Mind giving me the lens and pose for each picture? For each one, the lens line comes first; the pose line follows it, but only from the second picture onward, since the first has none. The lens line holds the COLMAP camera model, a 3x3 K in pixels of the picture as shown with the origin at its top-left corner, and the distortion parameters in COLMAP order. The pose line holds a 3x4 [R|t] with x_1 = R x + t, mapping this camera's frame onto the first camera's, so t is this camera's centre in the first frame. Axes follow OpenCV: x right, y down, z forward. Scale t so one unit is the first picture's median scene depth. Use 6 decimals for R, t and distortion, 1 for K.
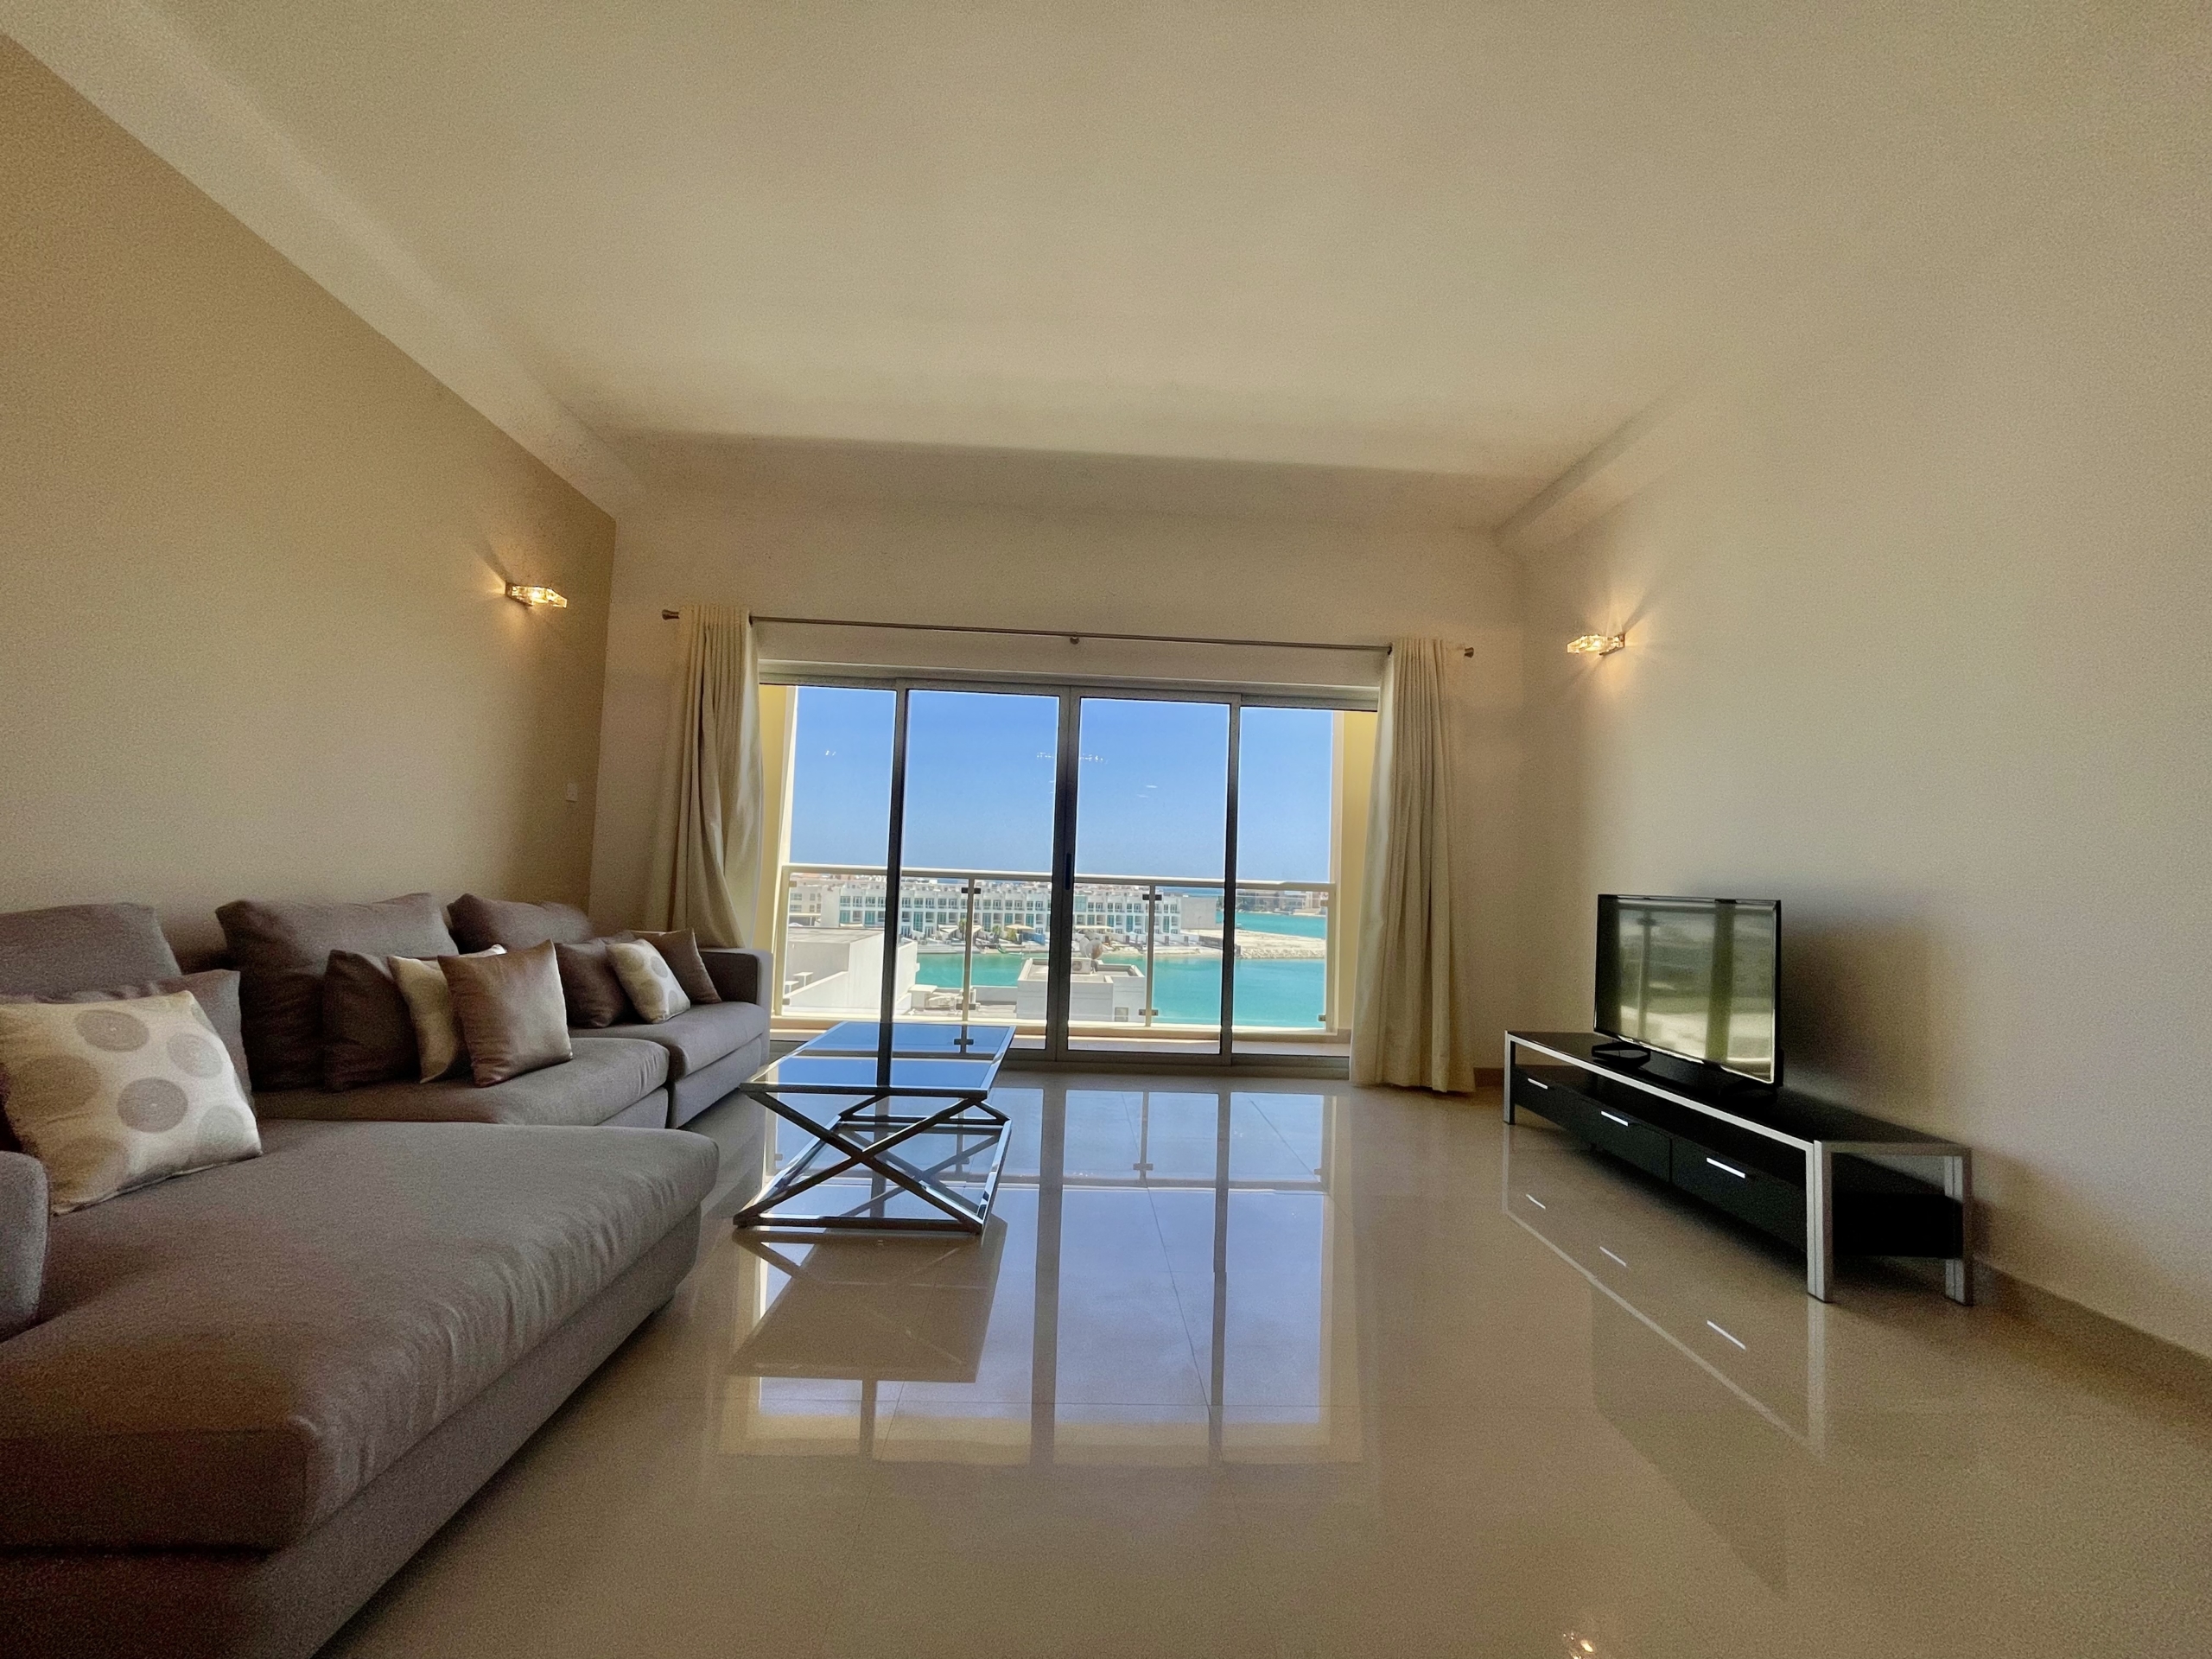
lens RADIAL K [[898.5, 0, 1105.8], [0, 898.5, 832.7], [0, 0, 1]] dist [0.003802, 0.000112]
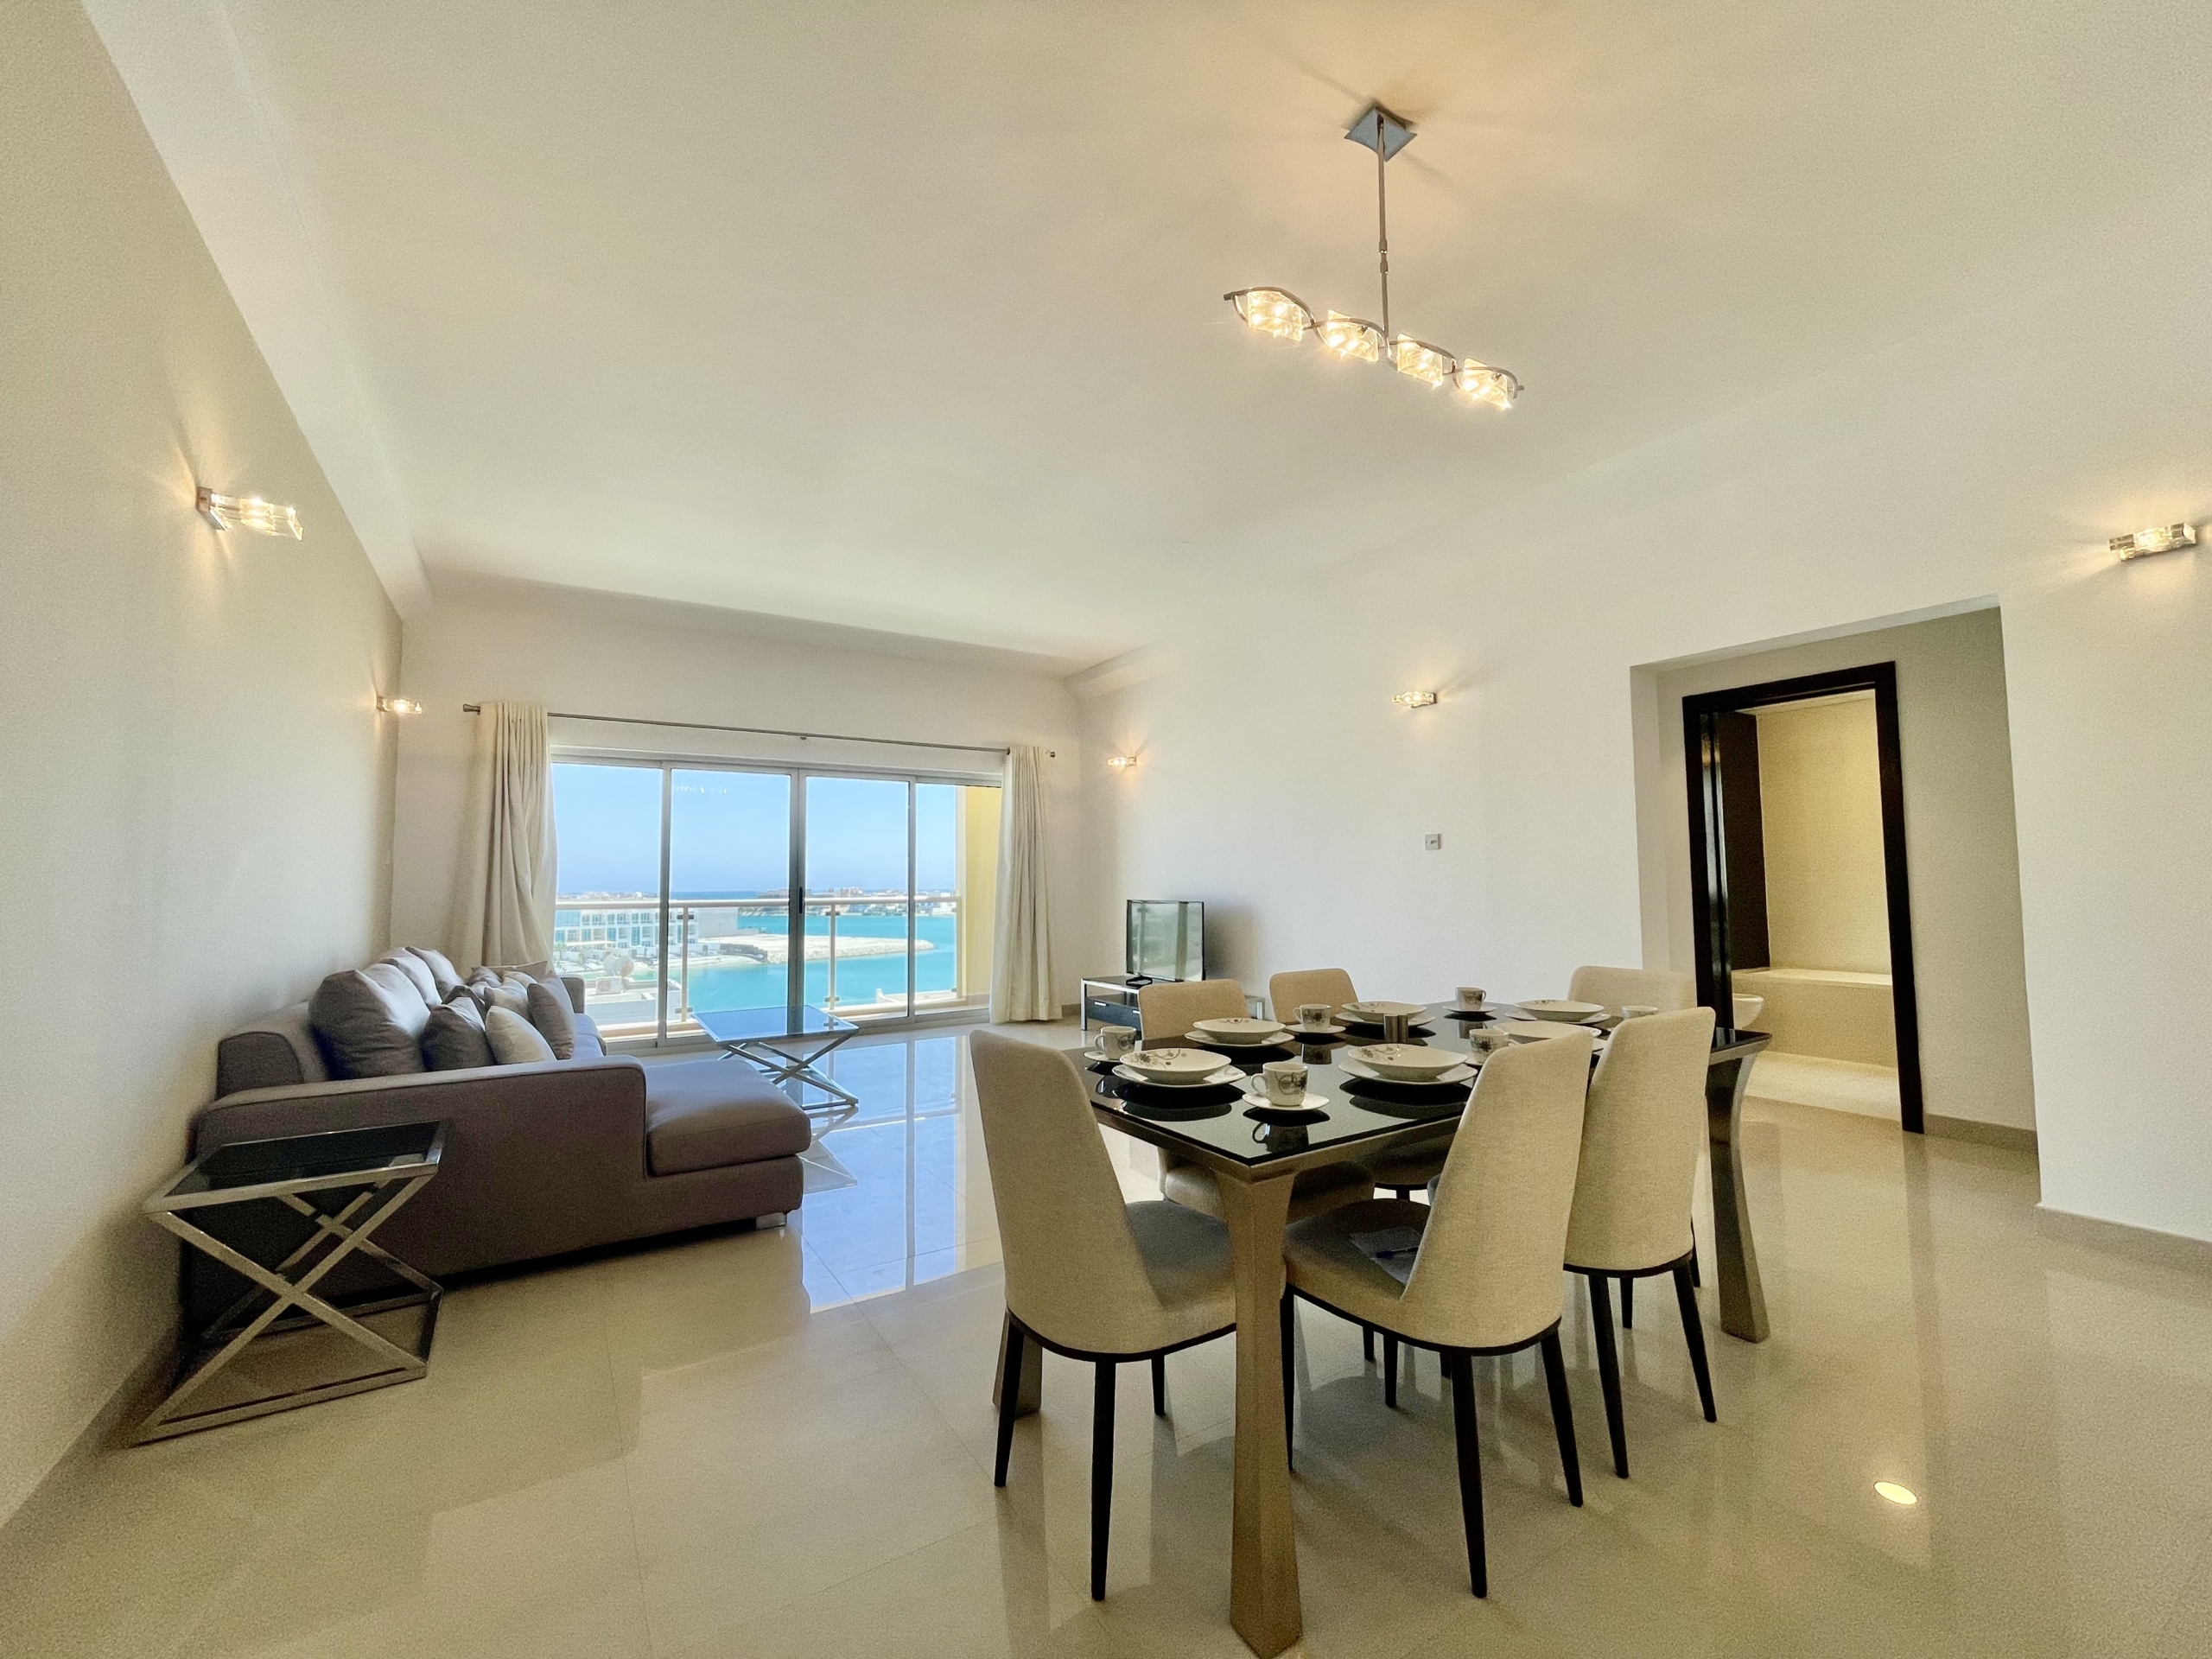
lens RADIAL K [[898.5, 0, 1102.9], [0, 898.5, 823.5], [0, 0, 1]] dist [0.003802, 0.000112]
pose [[0.868664, -0.010679, 0.495287, -0.326851], [0.014097, 0.999896, -0.003165, -0.065888], [-0.495202, 0.009732, 0.868723, -0.466571]]
